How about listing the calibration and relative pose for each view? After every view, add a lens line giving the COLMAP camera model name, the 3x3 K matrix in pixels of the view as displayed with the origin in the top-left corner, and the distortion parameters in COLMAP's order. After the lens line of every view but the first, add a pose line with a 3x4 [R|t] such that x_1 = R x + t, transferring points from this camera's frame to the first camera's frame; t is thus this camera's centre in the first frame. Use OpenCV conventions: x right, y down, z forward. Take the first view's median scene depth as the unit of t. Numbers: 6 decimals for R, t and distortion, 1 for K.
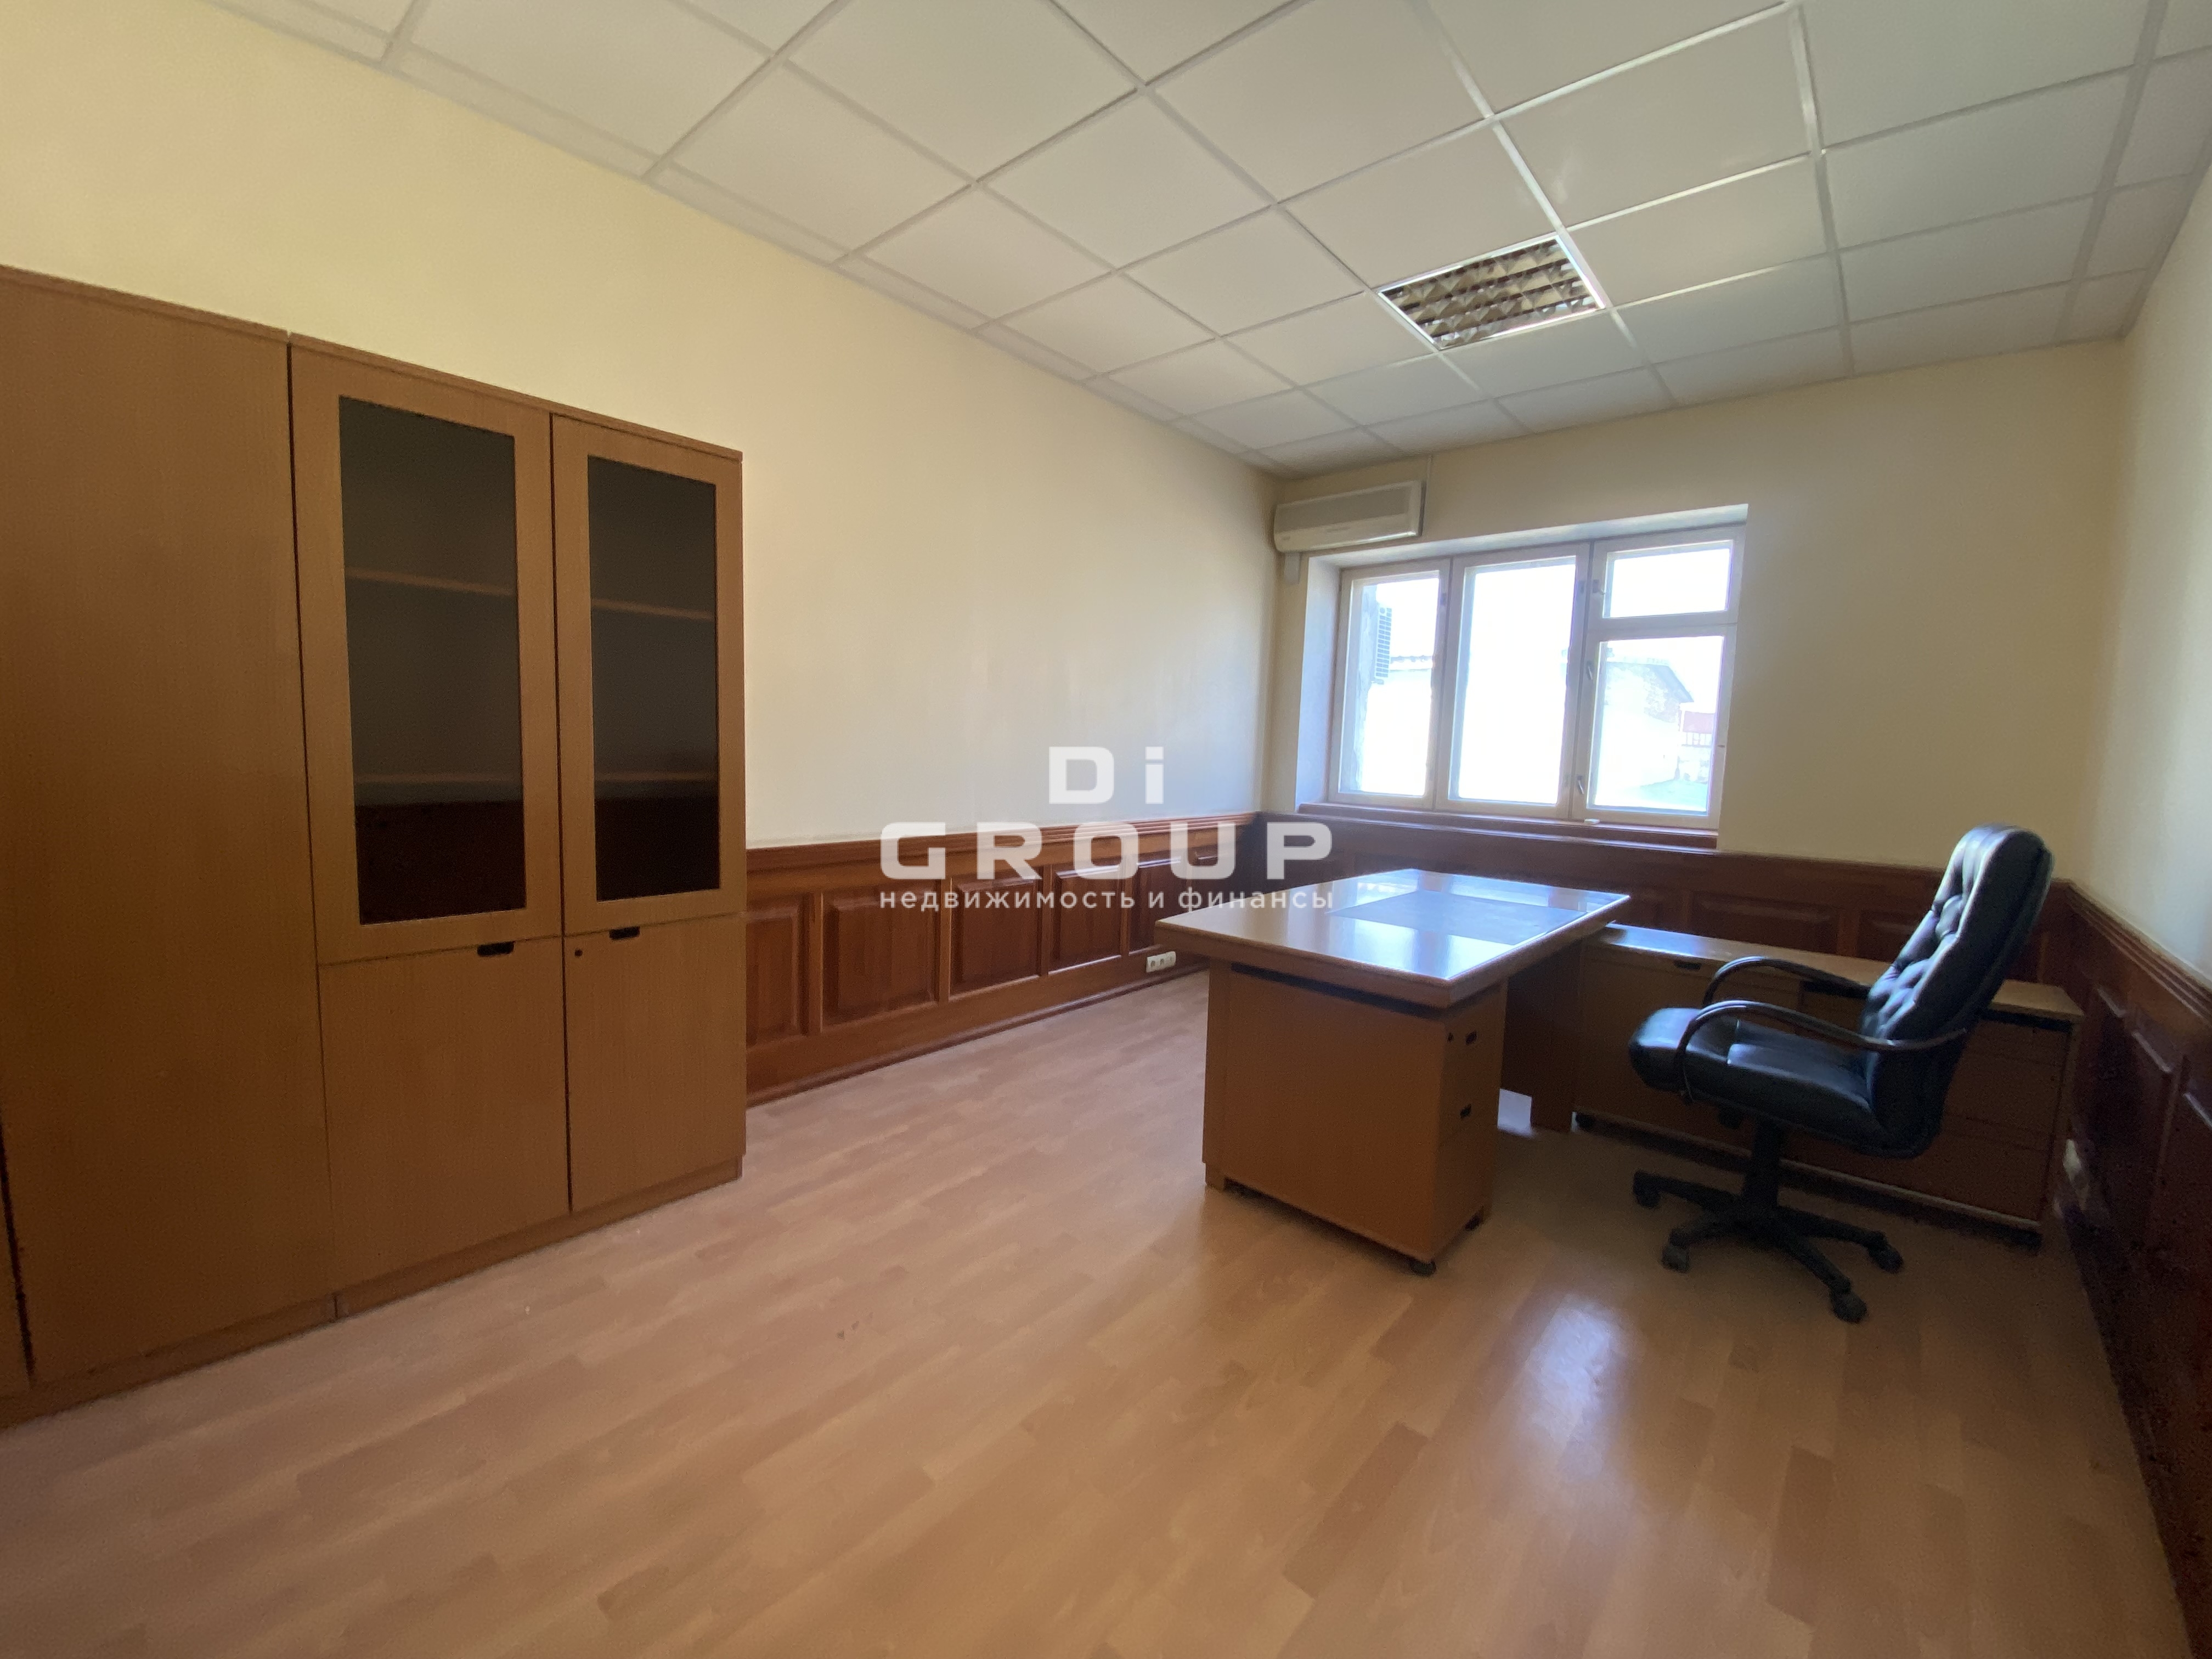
lens RADIAL K [[891.1, 0, 1106.0], [0, 891.1, 829.5], [0, 0, 1]] dist [0.014193, -0.018314]
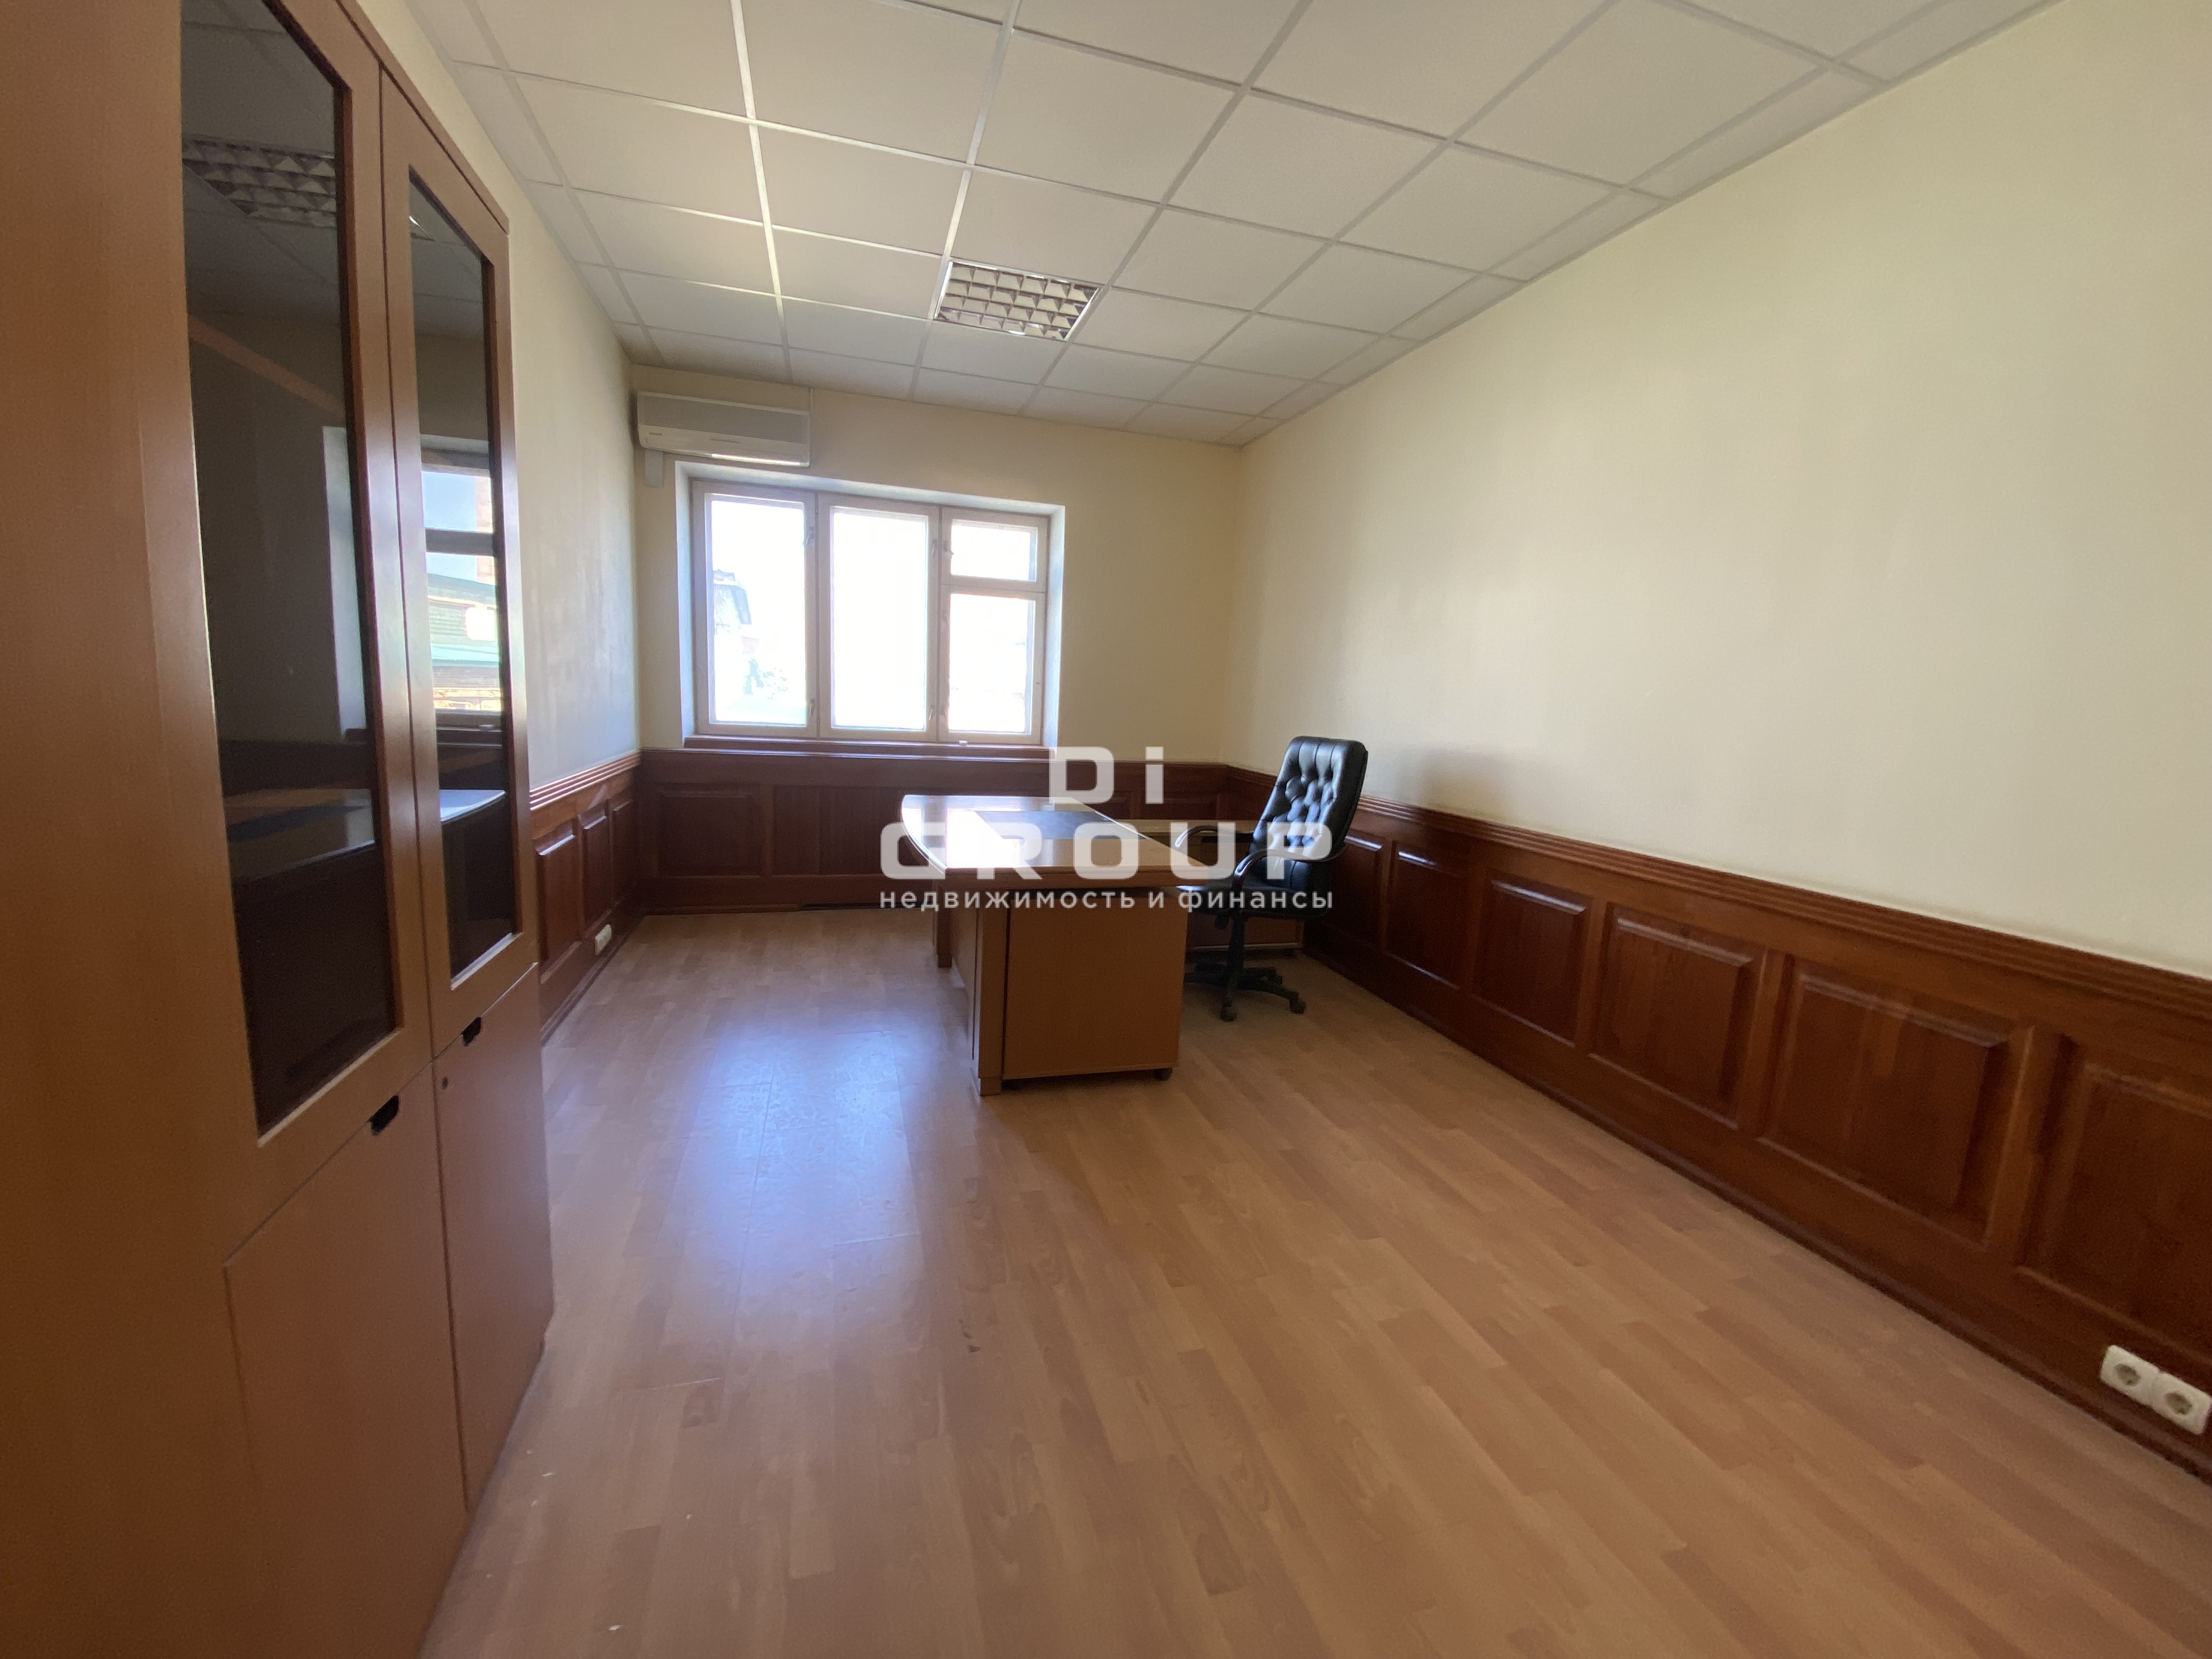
lens RADIAL K [[891.1, 0, 1106.0], [0, 891.1, 829.5], [0, 0, 1]] dist [0.014193, -0.018314]
pose [[0.528616, -0.132775, 0.838413, -0.395114], [0.050780, 0.990869, 0.124902, -0.032828], [-0.847341, -0.023451, 0.530531, 0.170848]]
